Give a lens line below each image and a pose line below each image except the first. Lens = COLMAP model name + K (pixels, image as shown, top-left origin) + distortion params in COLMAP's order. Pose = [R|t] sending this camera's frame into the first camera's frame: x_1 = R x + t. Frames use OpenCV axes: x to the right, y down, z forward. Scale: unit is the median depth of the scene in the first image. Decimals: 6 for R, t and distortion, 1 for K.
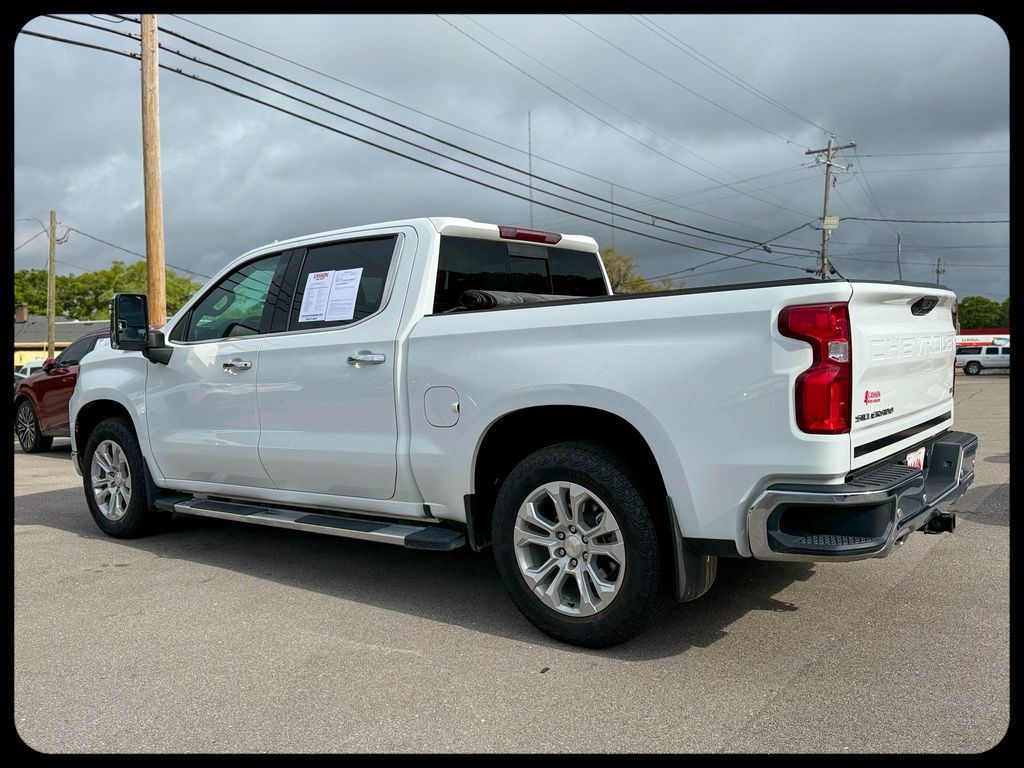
lens RADIAL K [[868.6, 0, 461.8], [0, 868.6, 385.8], [0, 0, 1]] dist [0.034574, -0.003788]
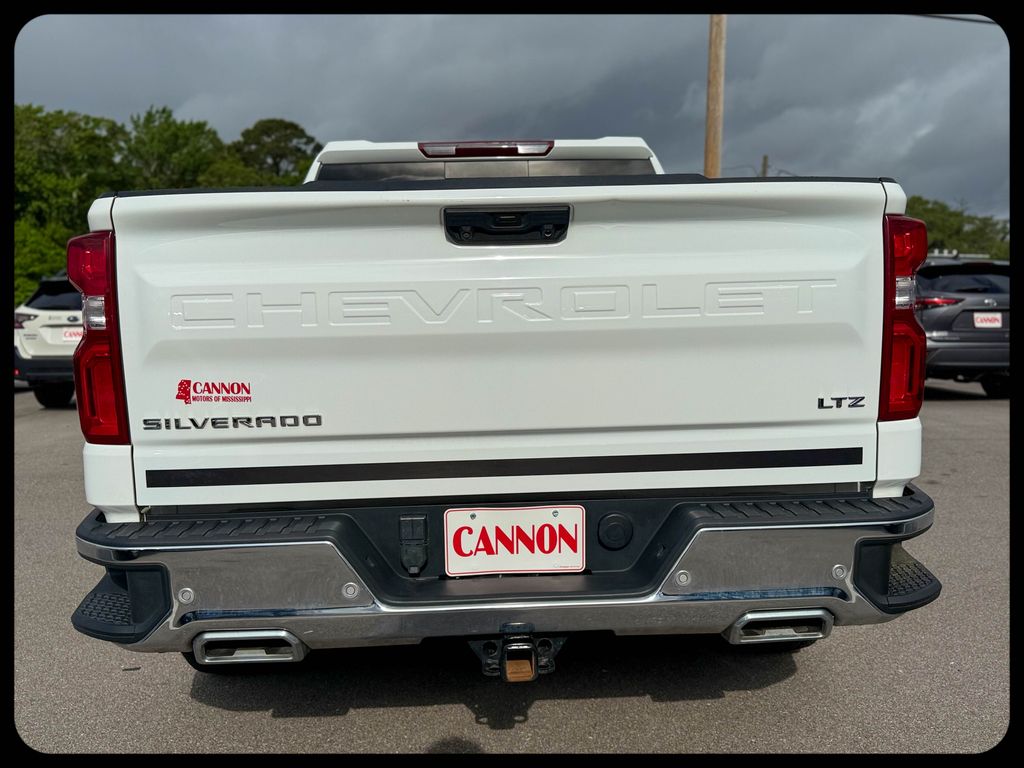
lens RADIAL K [[838.6, 0, 512.0], [0, 838.6, 384.0], [0, 0, 1]] dist [0.088918, -0.007955]
pose [[0.667536, 0.090546, -0.739051, 0.739427], [-0.036481, 0.995364, 0.088998, -0.036126], [0.743683, -0.032448, 0.667744, 0.562221]]
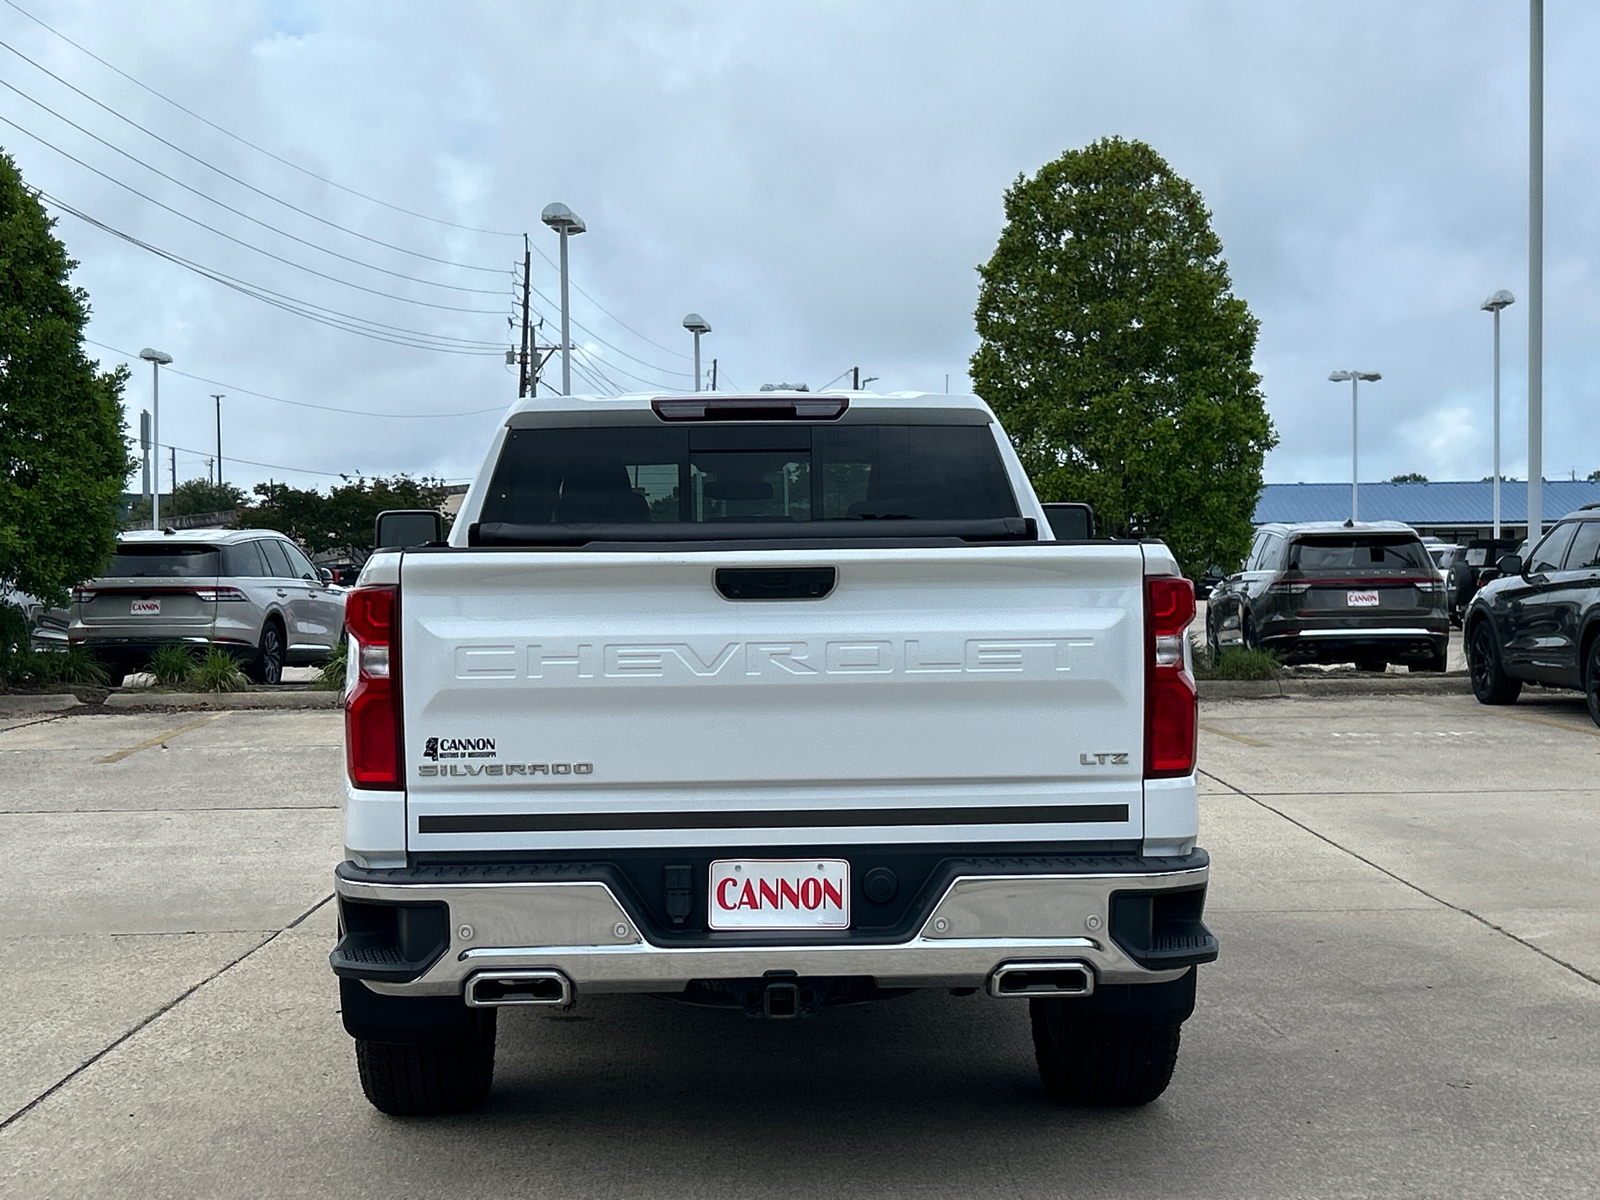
lens RADIAL K [[2471.0, 0, 790.8], [0, 2471.0, 606.1], [0, 0, 1]] dist [0.247873, -0.926842]
pose [[0.664899, 0.037793, -0.745977, 1.359475], [-0.048571, 0.998793, 0.007309, -0.073448], [0.745352, 0.031373, 0.665932, 0.016240]]
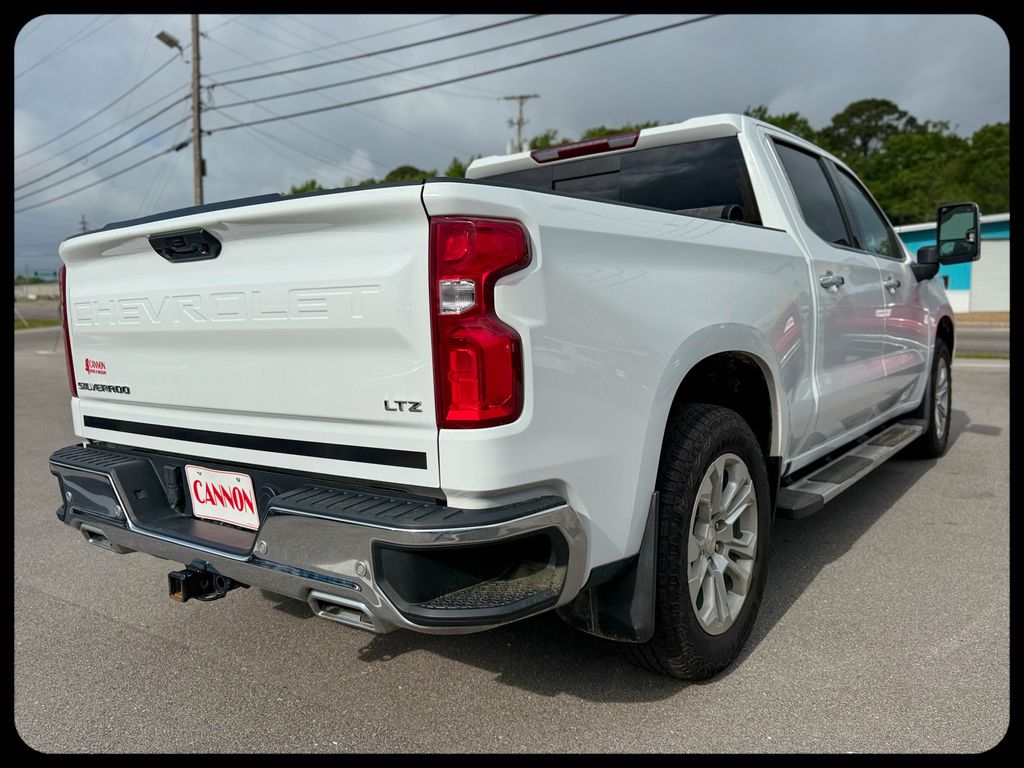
lens RADIAL K [[804.2, 0, 531.3], [0, 804.2, 382.0], [0, 0, 1]] dist [0.057927, -0.155542]
pose [[0.060537, 0.133666, -0.989176, 0.941135], [-0.014370, 0.991007, 0.133035, -0.062306], [0.998063, 0.006161, 0.061913, 1.006633]]
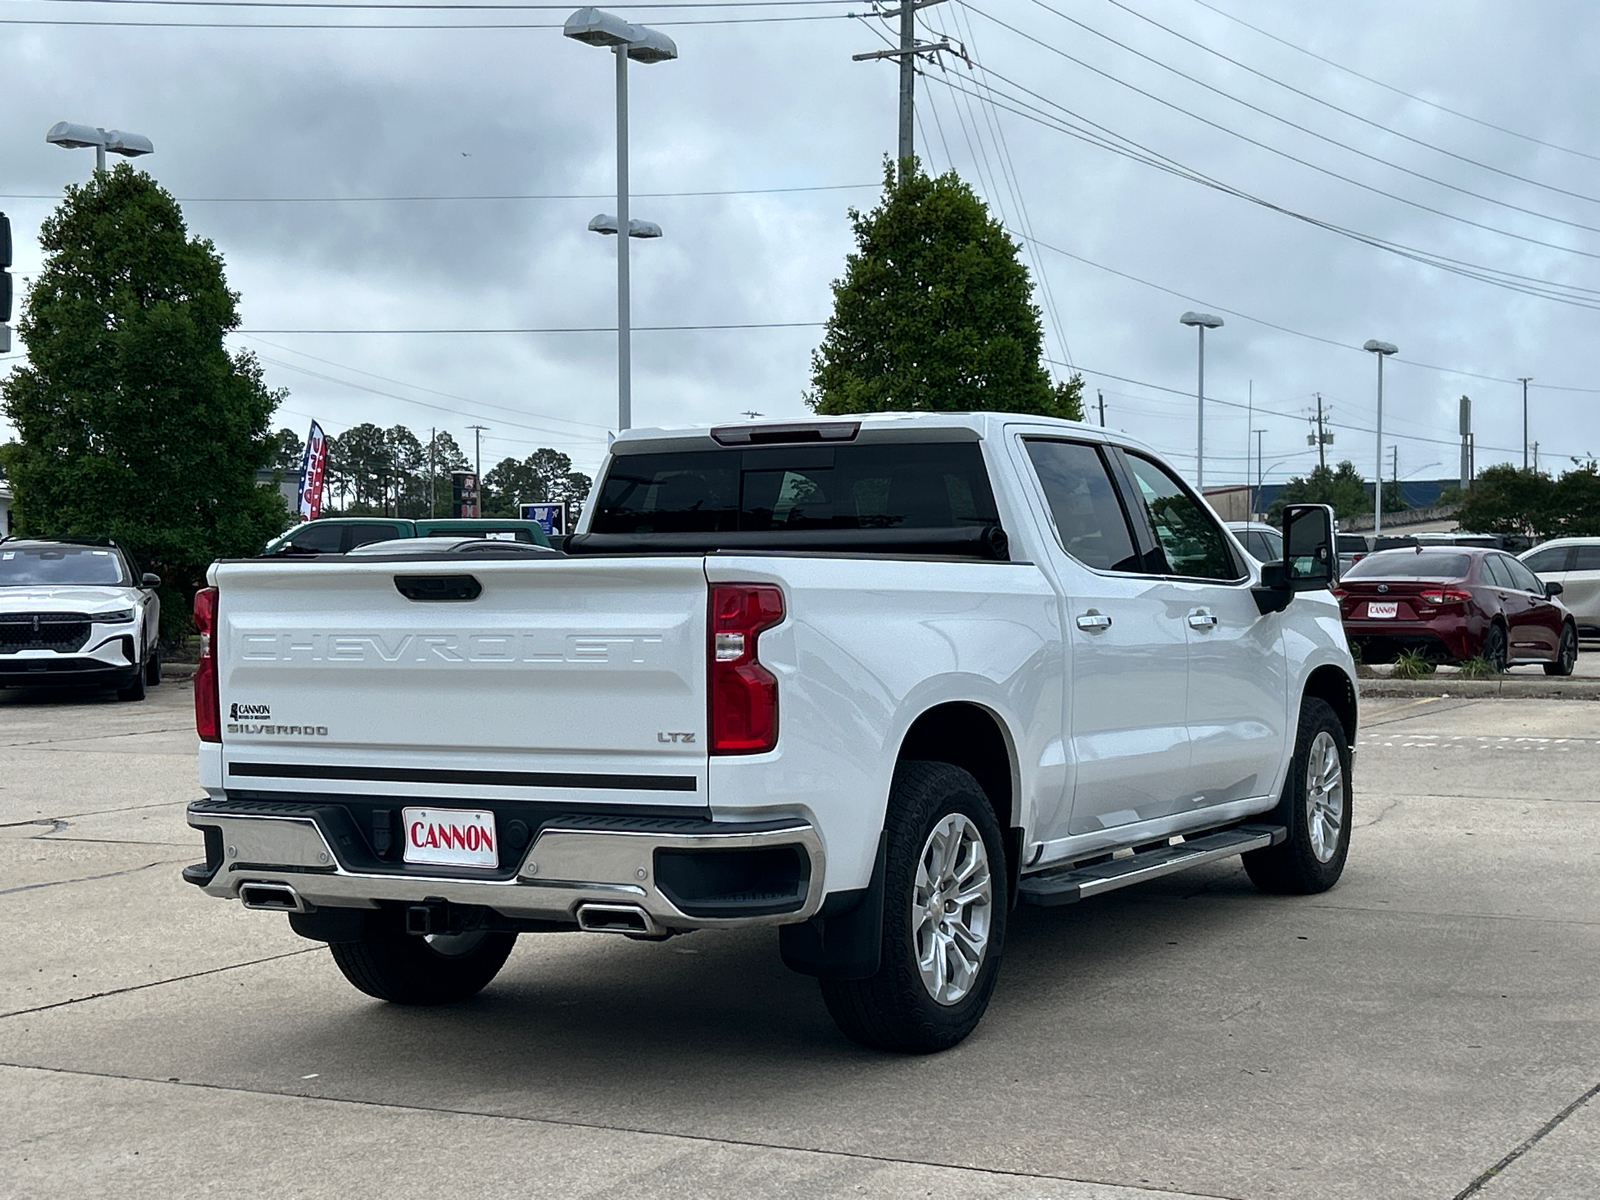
lens RADIAL K [[2471.0, 0, 790.8], [0, 2471.0, 606.1], [0, 0, 1]] dist [0.247873, -0.926842]
pose [[0.192812, 0.046806, -0.980119, 1.991484], [-0.044986, 0.998233, 0.038821, -0.133792], [0.980204, 0.036607, 0.194577, 0.744145]]
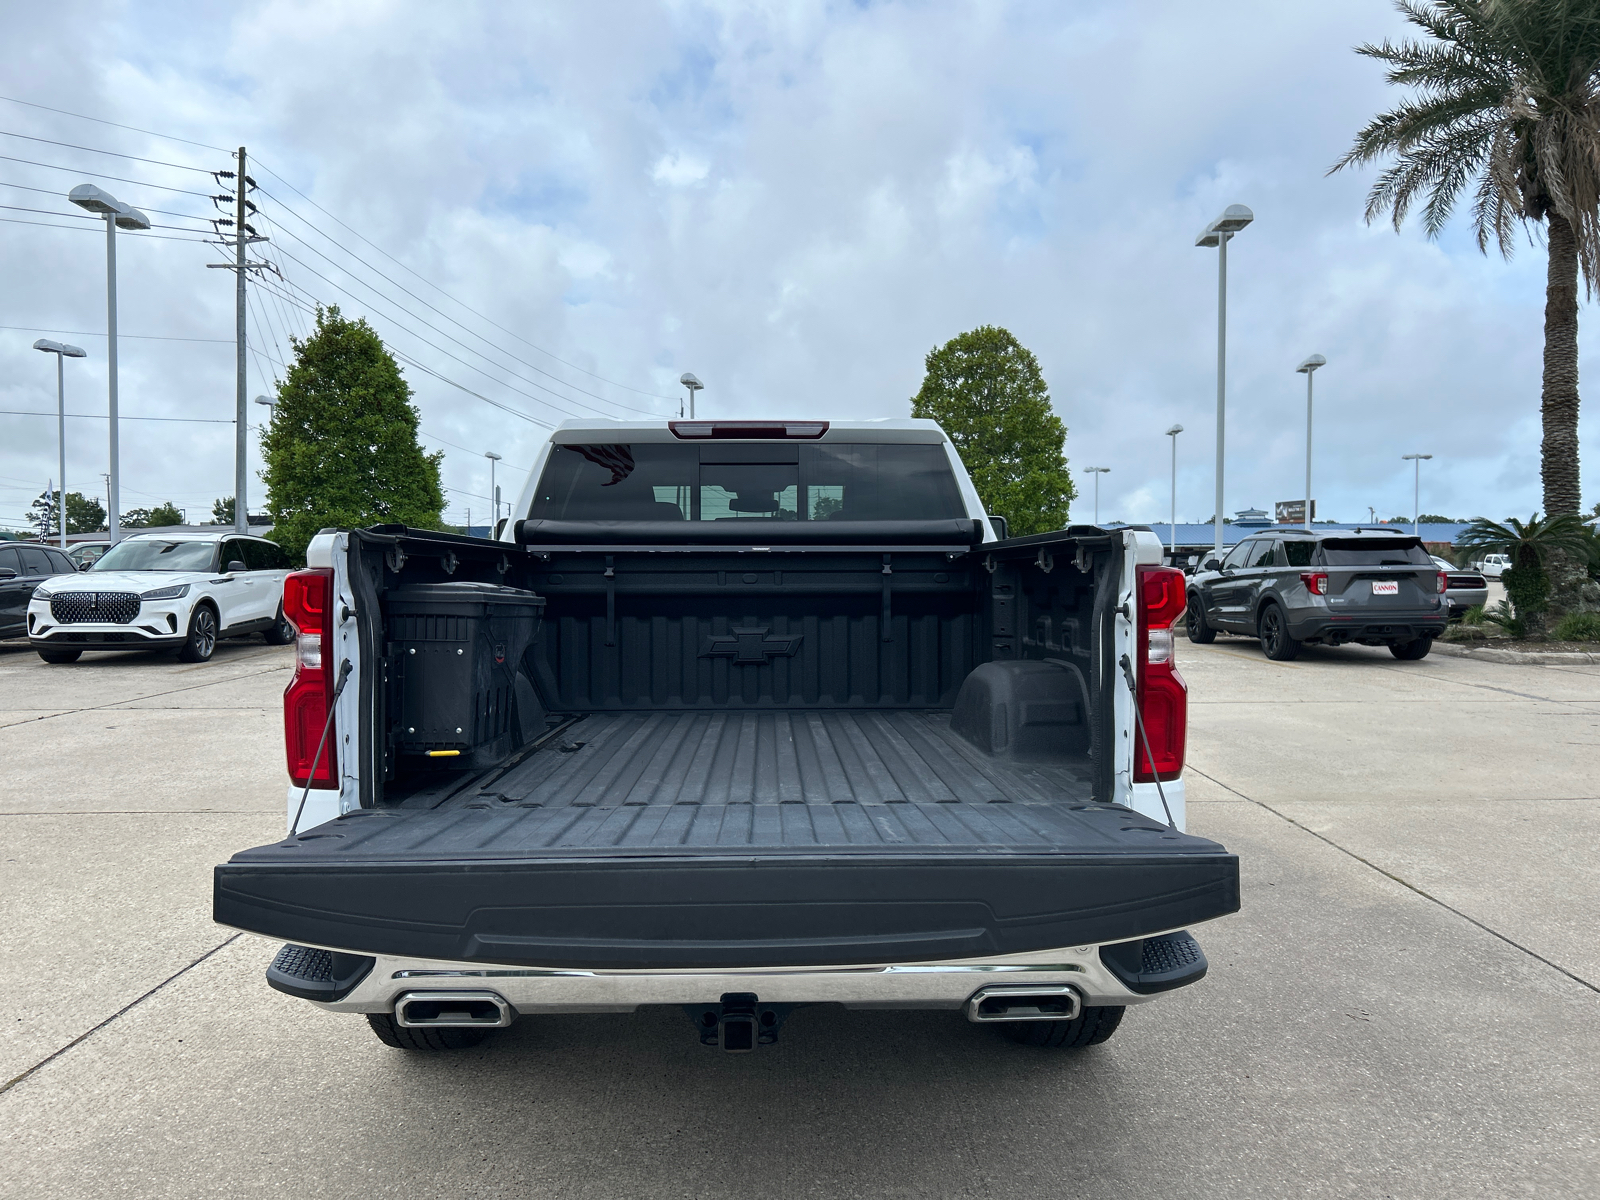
lens RADIAL K [[1203.6, 0, 786.0], [0, 1203.6, 596.0], [0, 0, 1]] dist [0.051372, -0.053530]
pose [[0.648147, 0.050982, -0.759807, 0.868442], [-0.056365, 0.998231, 0.018899, -0.075048], [0.759426, 0.030577, 0.649874, 0.489799]]
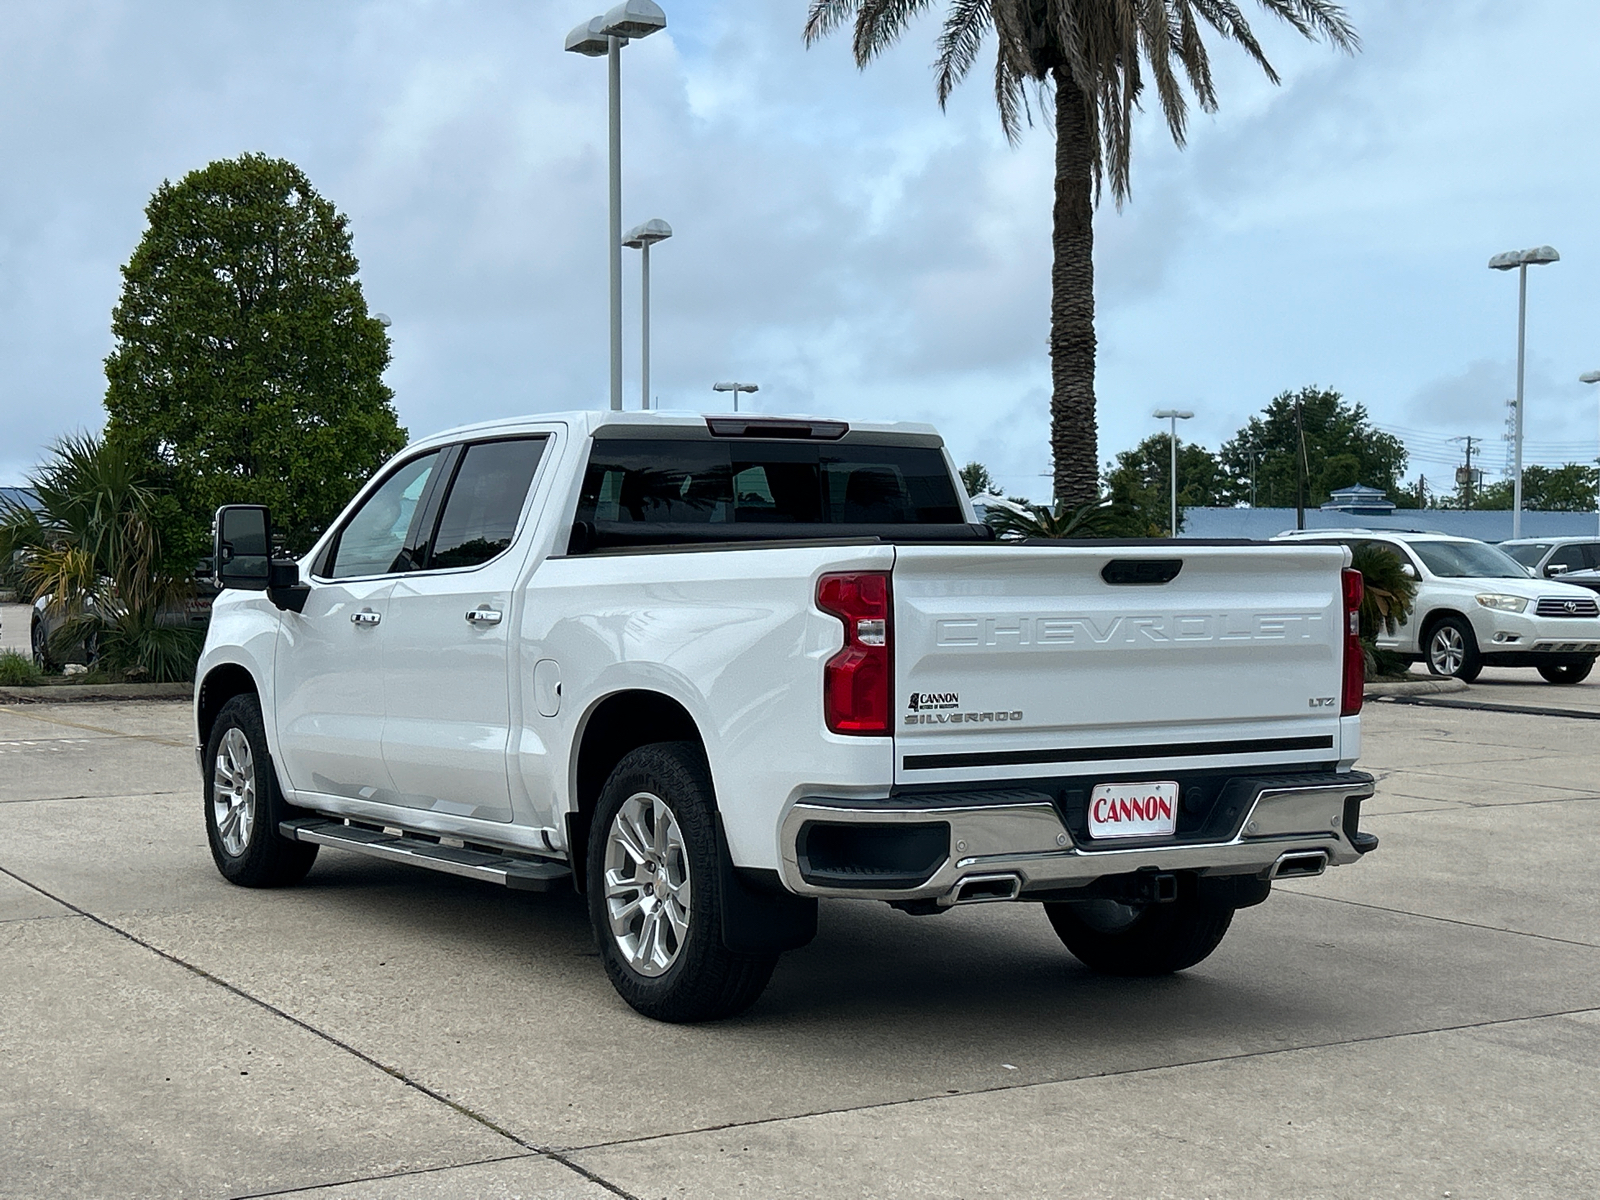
lens RADIAL K [[2471.0, 0, 790.8], [0, 2471.0, 606.1], [0, 0, 1]] dist [0.247873, -0.926842]
pose [[0.943206, 0.036504, -0.330198, 0.755661], [-0.045823, 0.998740, -0.020482, -0.009461], [0.329034, 0.034449, 0.943690, -0.770021]]
